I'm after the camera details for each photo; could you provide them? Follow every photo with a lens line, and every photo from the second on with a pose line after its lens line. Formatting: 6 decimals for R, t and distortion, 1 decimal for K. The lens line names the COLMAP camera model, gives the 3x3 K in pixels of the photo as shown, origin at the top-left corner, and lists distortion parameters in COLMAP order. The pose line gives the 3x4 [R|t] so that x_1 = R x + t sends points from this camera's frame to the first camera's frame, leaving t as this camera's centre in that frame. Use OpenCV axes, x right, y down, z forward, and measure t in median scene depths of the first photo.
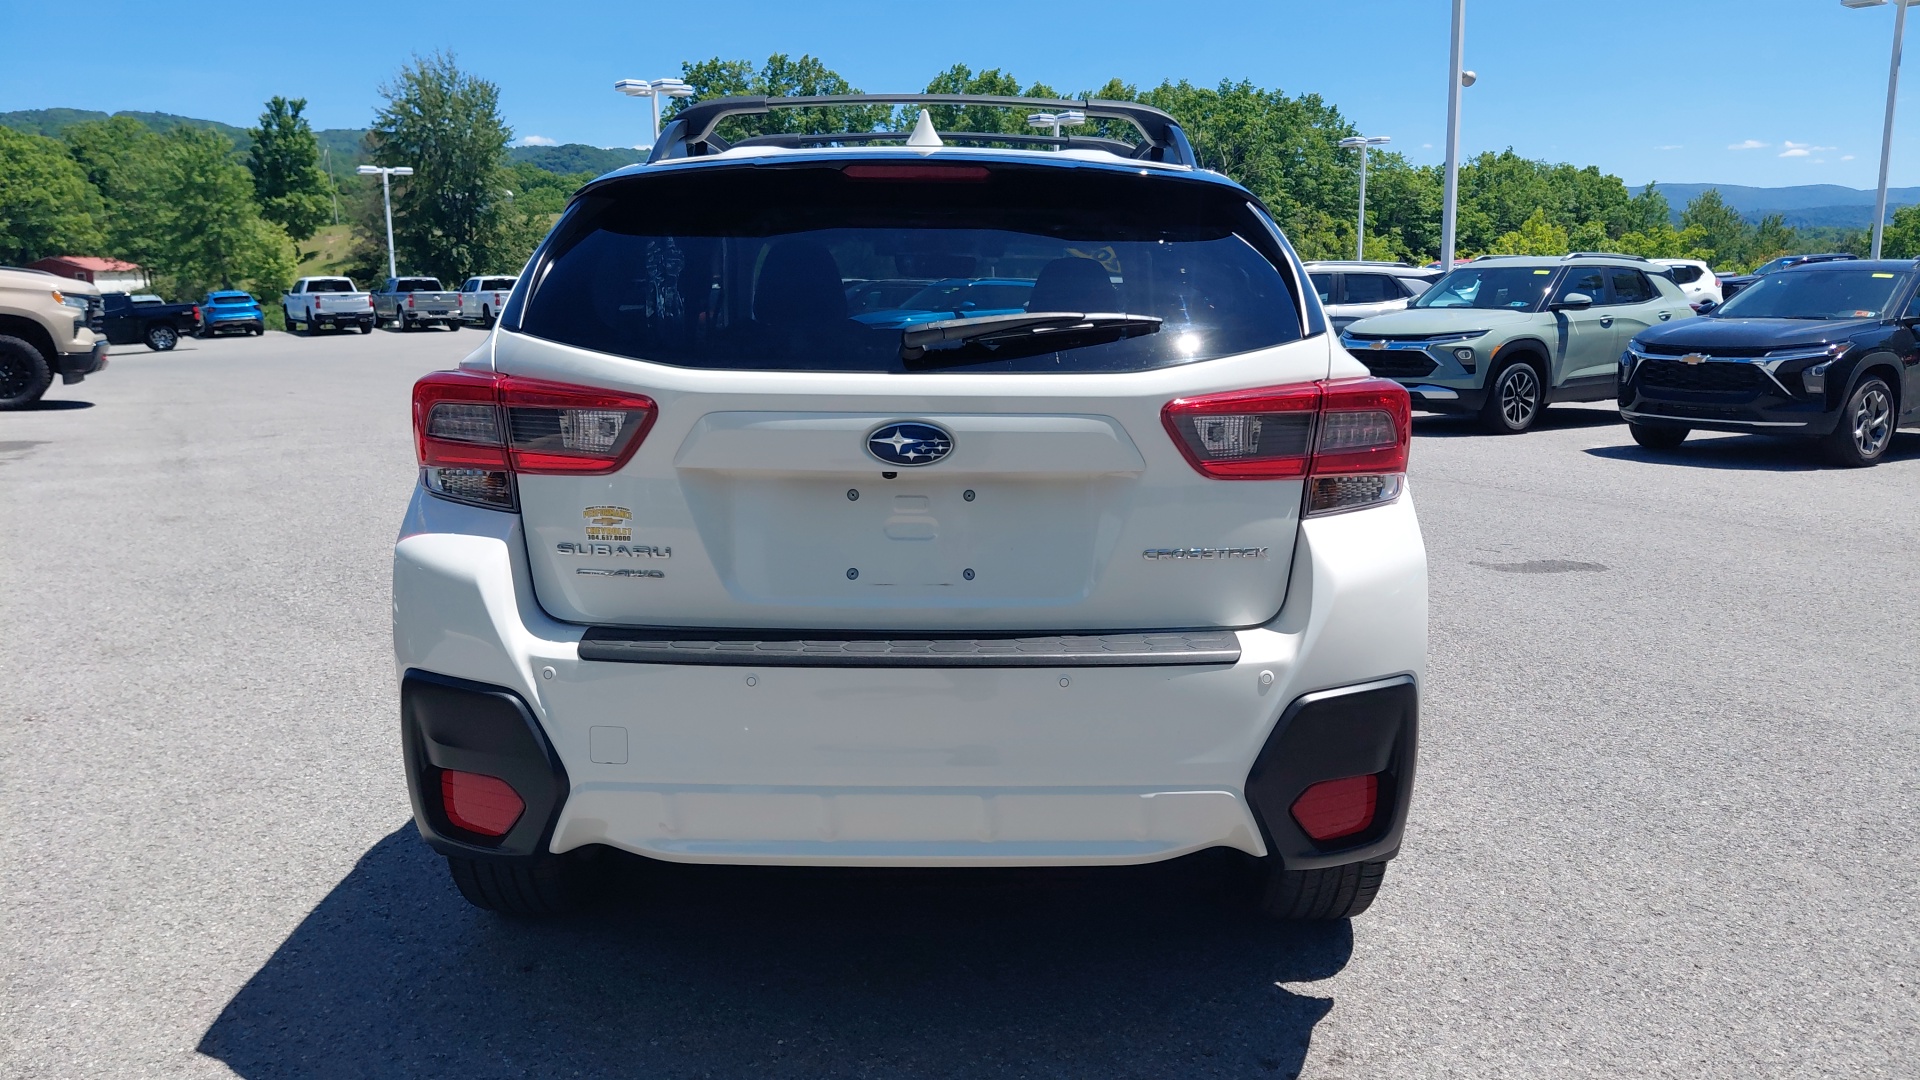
lens RADIAL K [[1449.1, 0, 946.1], [0, 1449.1, 574.4], [0, 0, 1]] dist [0.028233, -0.056712]
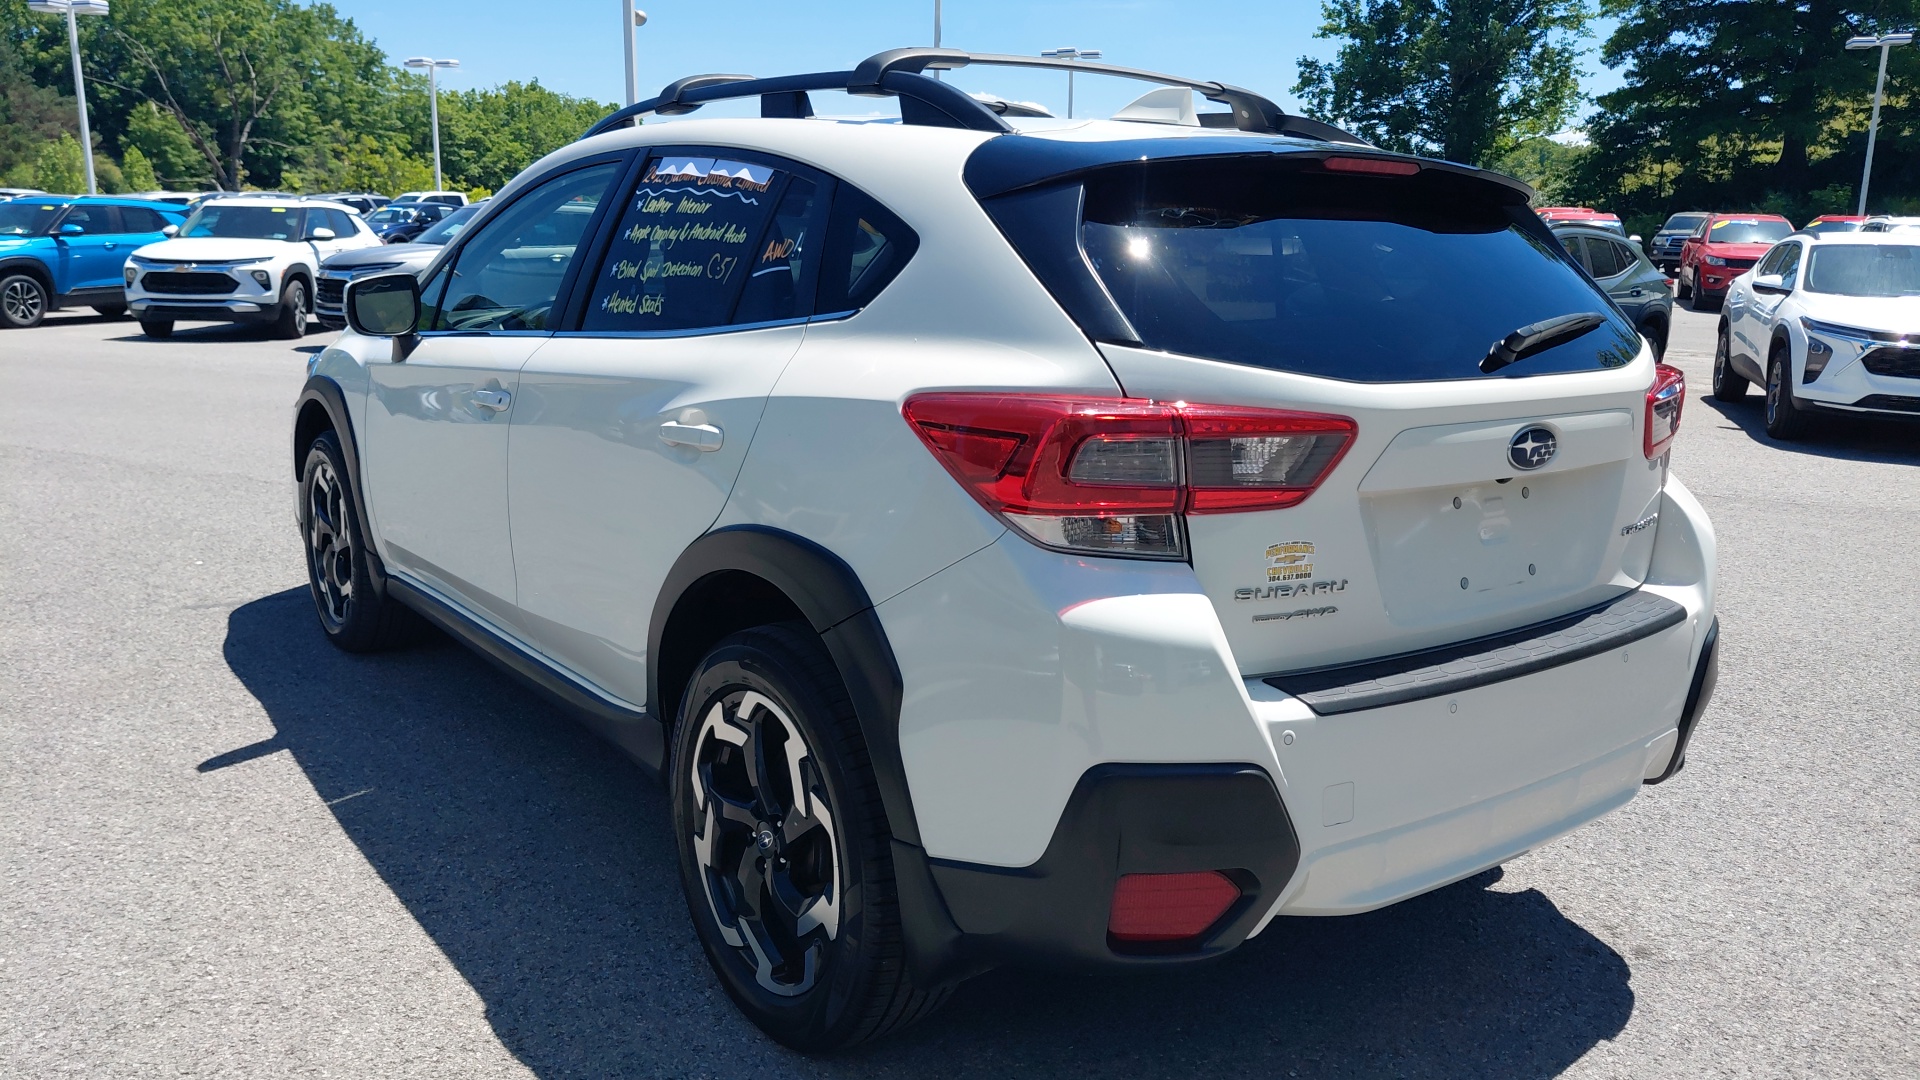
lens RADIAL K [[1449.1, 0, 1006.6], [0, 1449.1, 559.9], [0, 0, 1]] dist [0.028233, -0.056712]
pose [[0.780262, -0.120660, 0.613703, -0.037082], [0.097709, 0.992683, 0.070944, -0.004702], [-0.617773, 0.004610, 0.786343, 0.016706]]
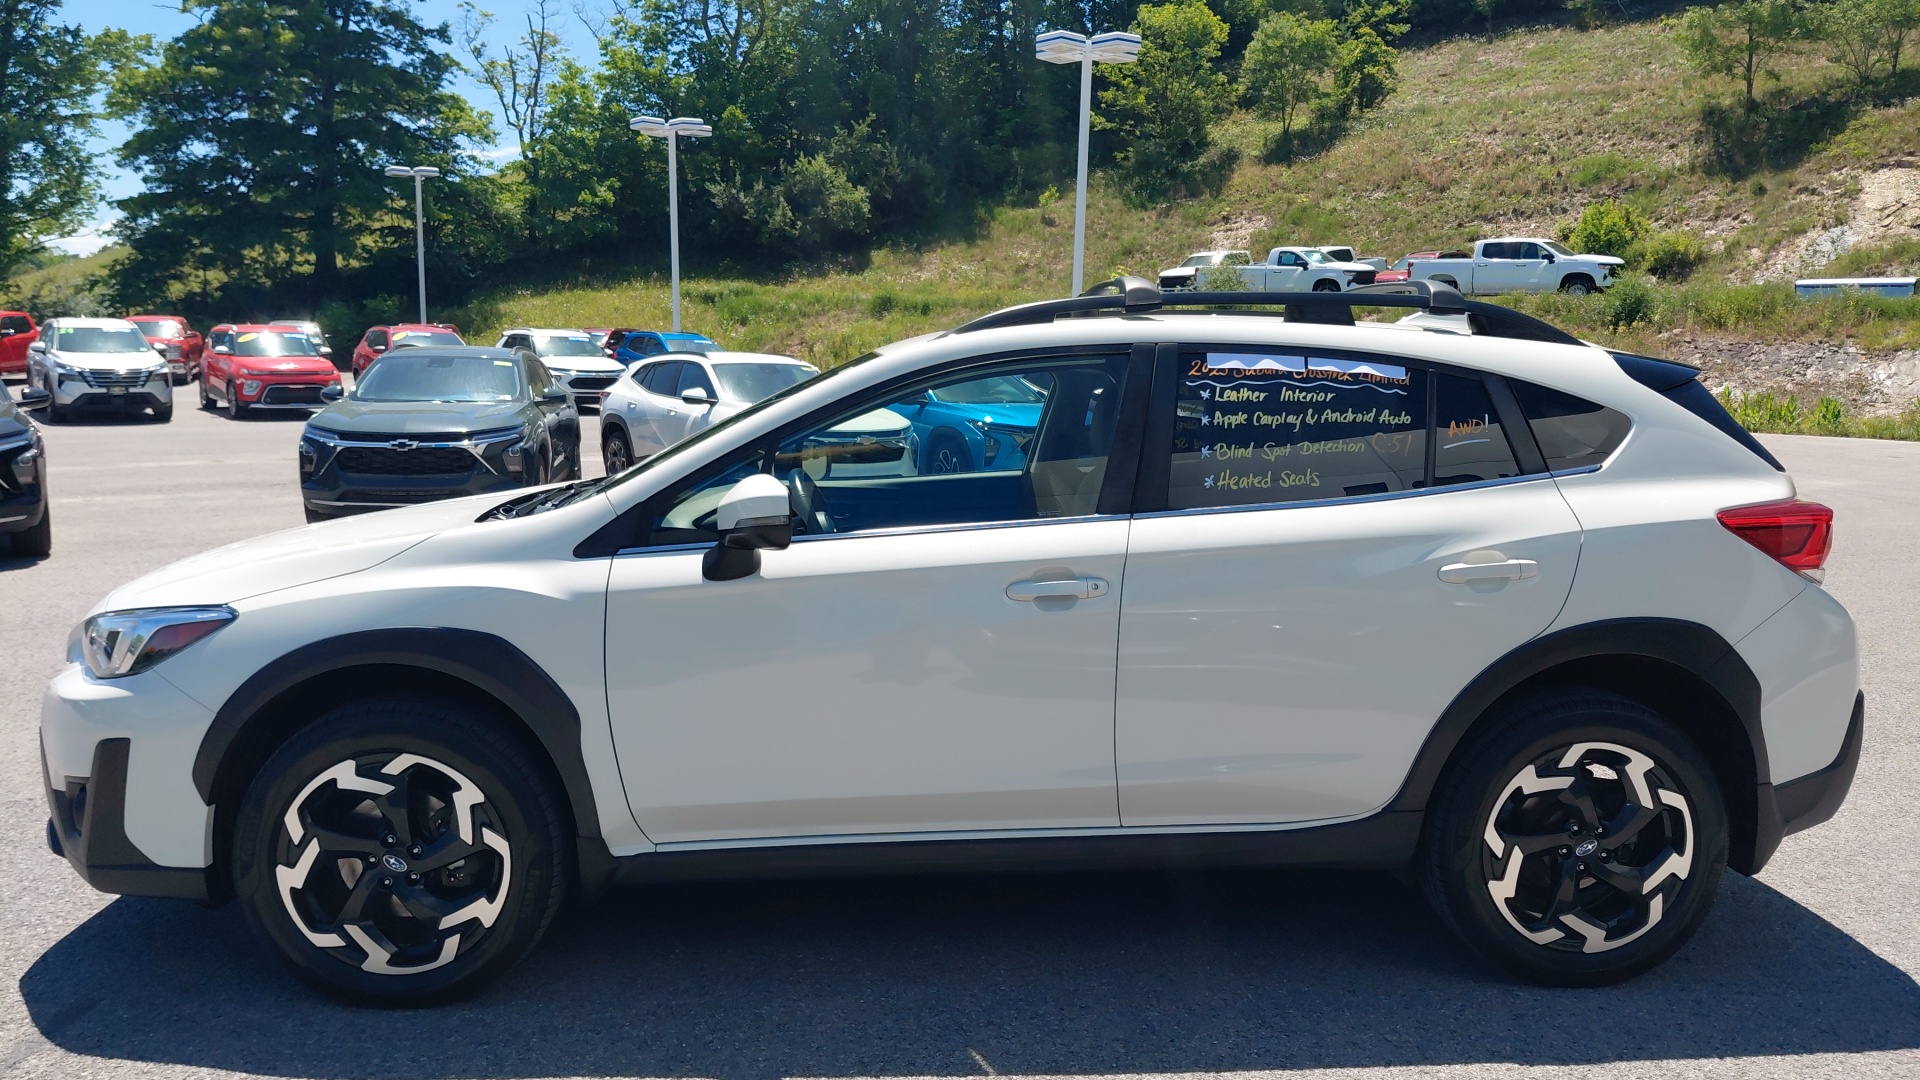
lens RADIAL K [[1449.1, 0, 957.1], [0, 1449.1, 544.9], [0, 0, 1]] dist [0.028233, -0.056712]
pose [[-0.096500, -0.131444, 0.986616, -0.243634], [0.184502, 0.971701, 0.147503, -0.093597], [-0.978083, 0.196267, -0.069518, 0.401463]]
